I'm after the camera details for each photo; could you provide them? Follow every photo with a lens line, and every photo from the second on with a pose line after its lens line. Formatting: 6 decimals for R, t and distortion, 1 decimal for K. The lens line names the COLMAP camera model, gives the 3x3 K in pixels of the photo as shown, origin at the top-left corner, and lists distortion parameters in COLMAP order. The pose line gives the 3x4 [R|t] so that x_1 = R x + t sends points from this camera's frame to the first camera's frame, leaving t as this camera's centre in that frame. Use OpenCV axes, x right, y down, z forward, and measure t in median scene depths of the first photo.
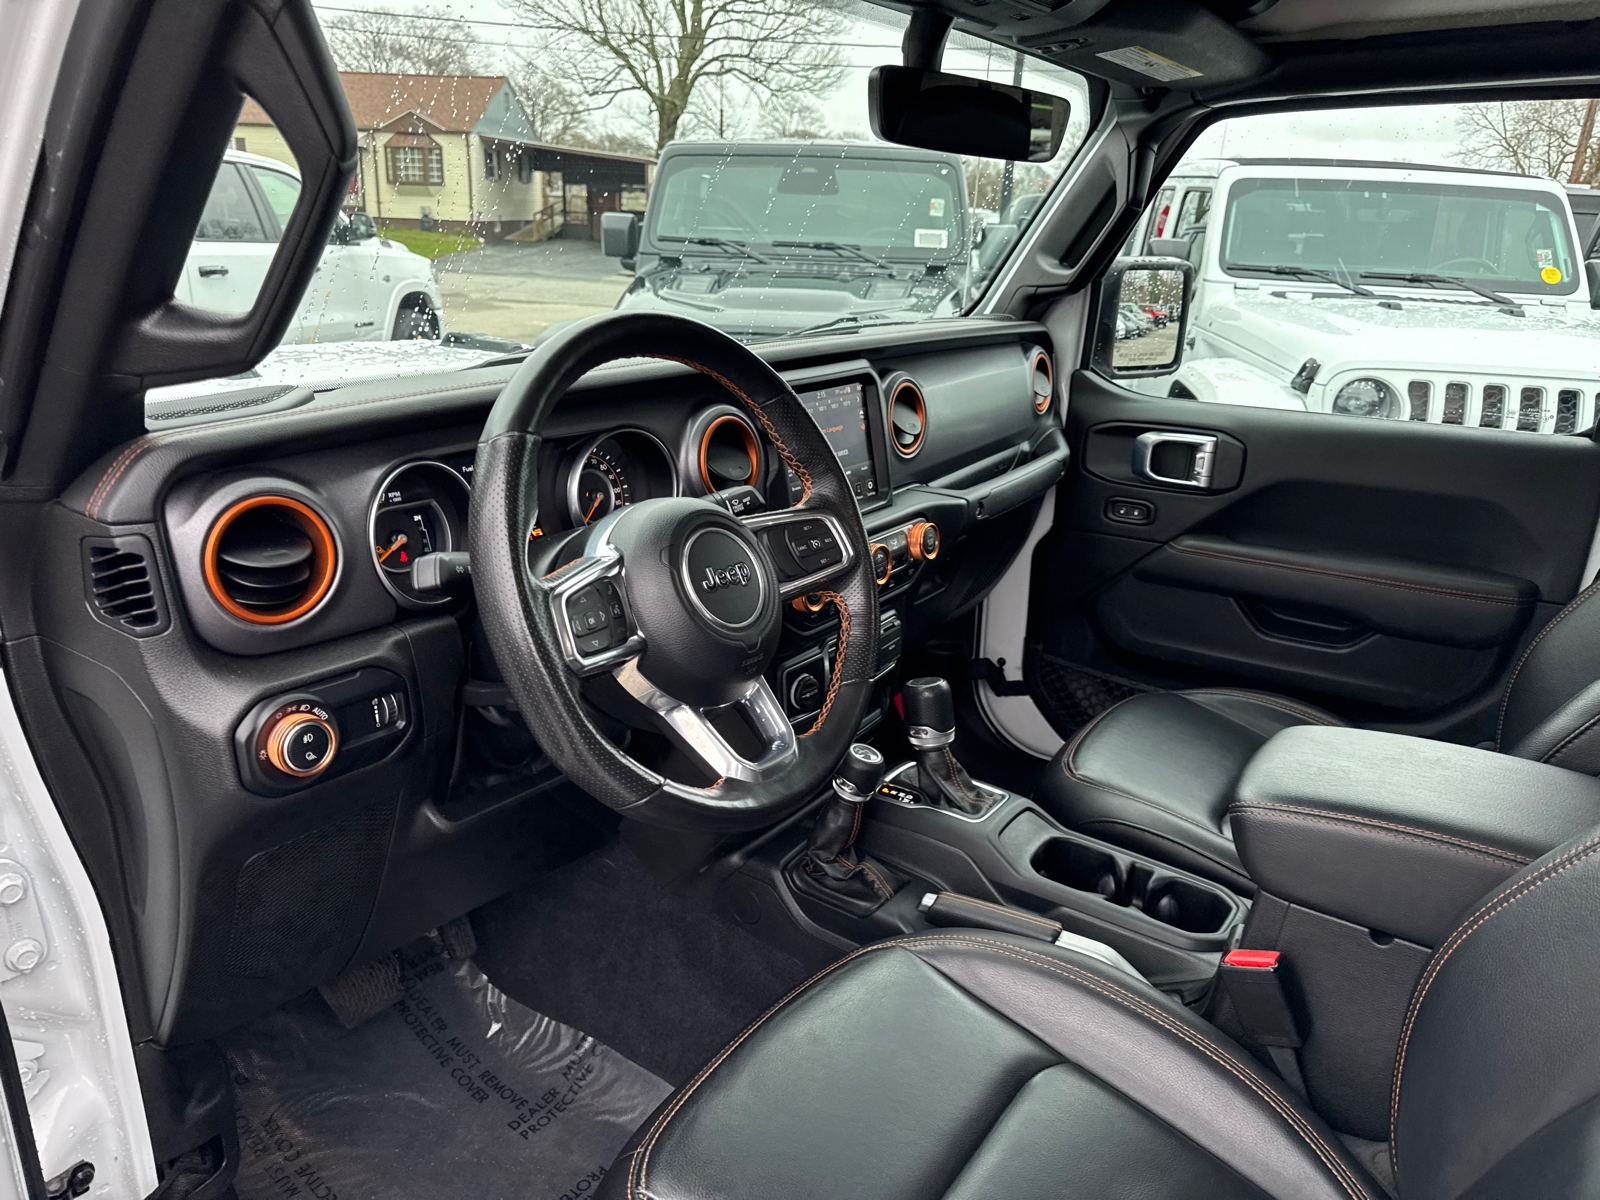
lens RADIAL K [[1132.8, 0, 811.7], [0, 1132.8, 592.3], [0, 0, 1]] dist [0.085268, -0.125874]
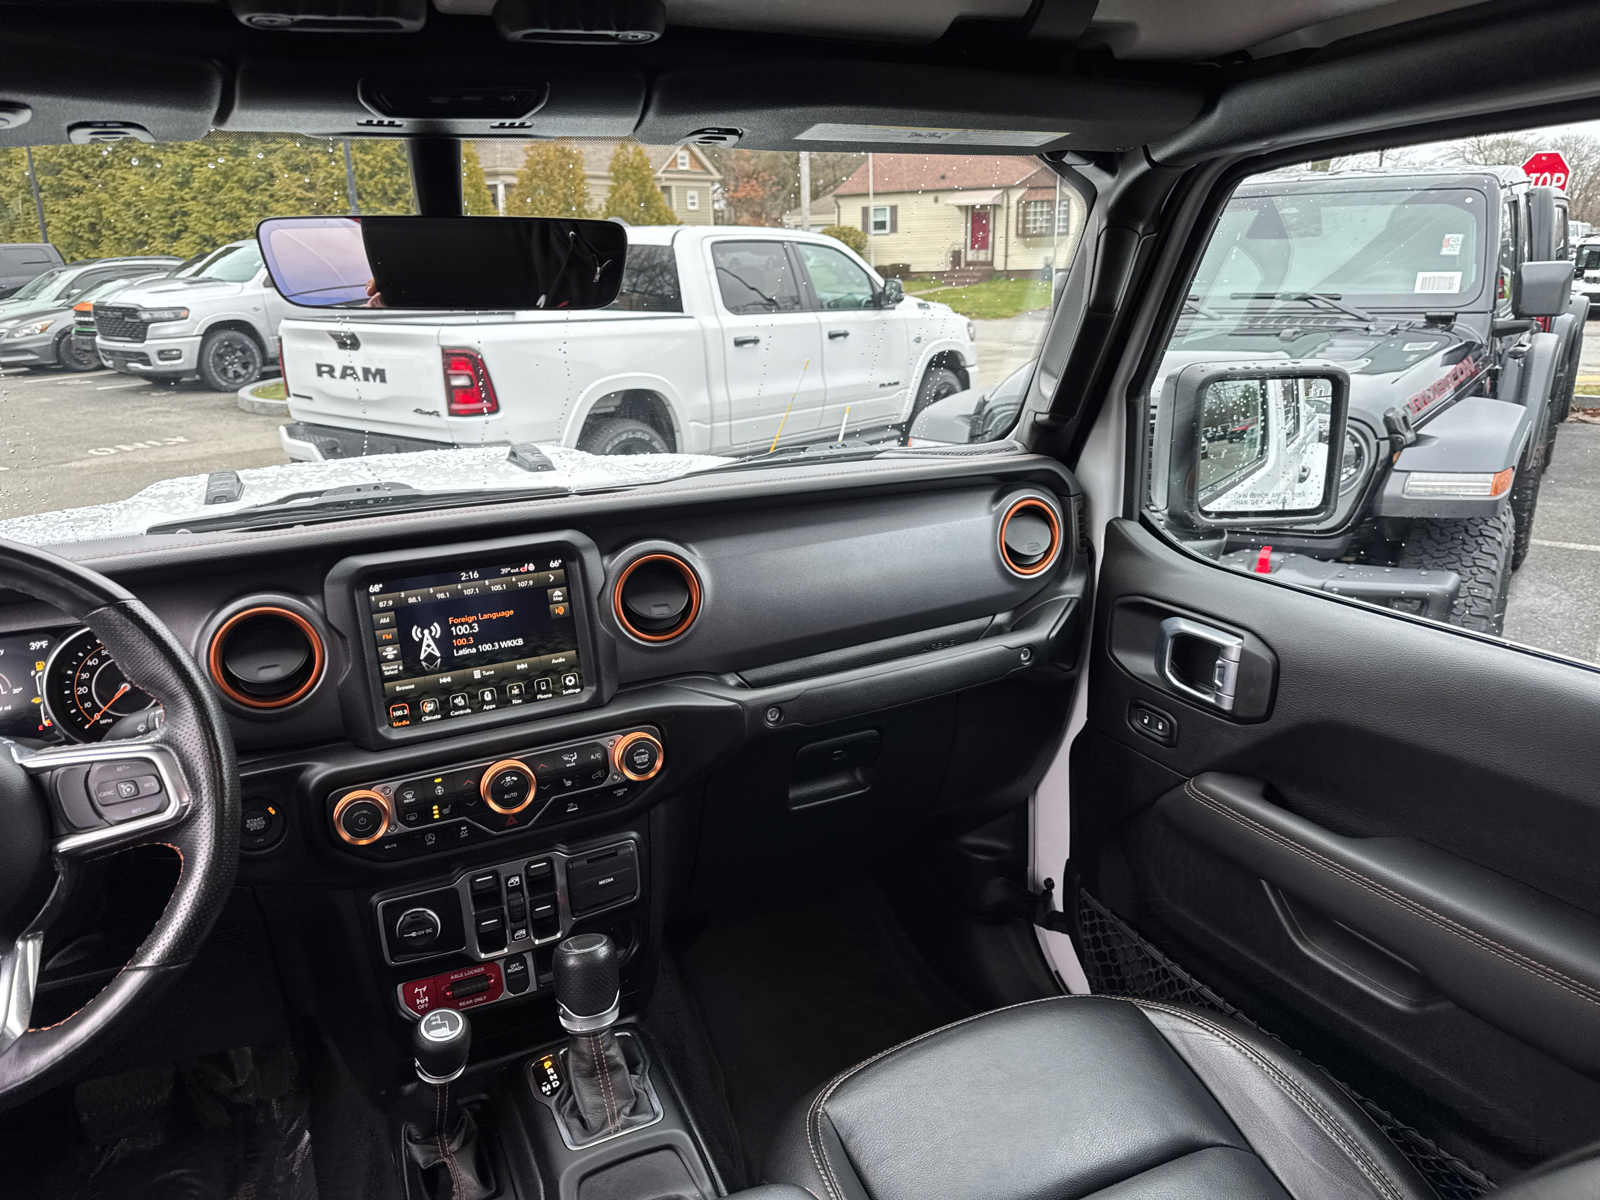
lens RADIAL K [[1135.8, 0, 803.7], [0, 1135.8, 606.7], [0, 0, 1]] dist [0.050862, -0.056196]
pose [[0.860722, 0.094403, -0.500247, 0.087187], [-0.105213, 0.994428, 0.006631, -0.024863], [0.498085, 0.046925, 0.865858, 0.054902]]
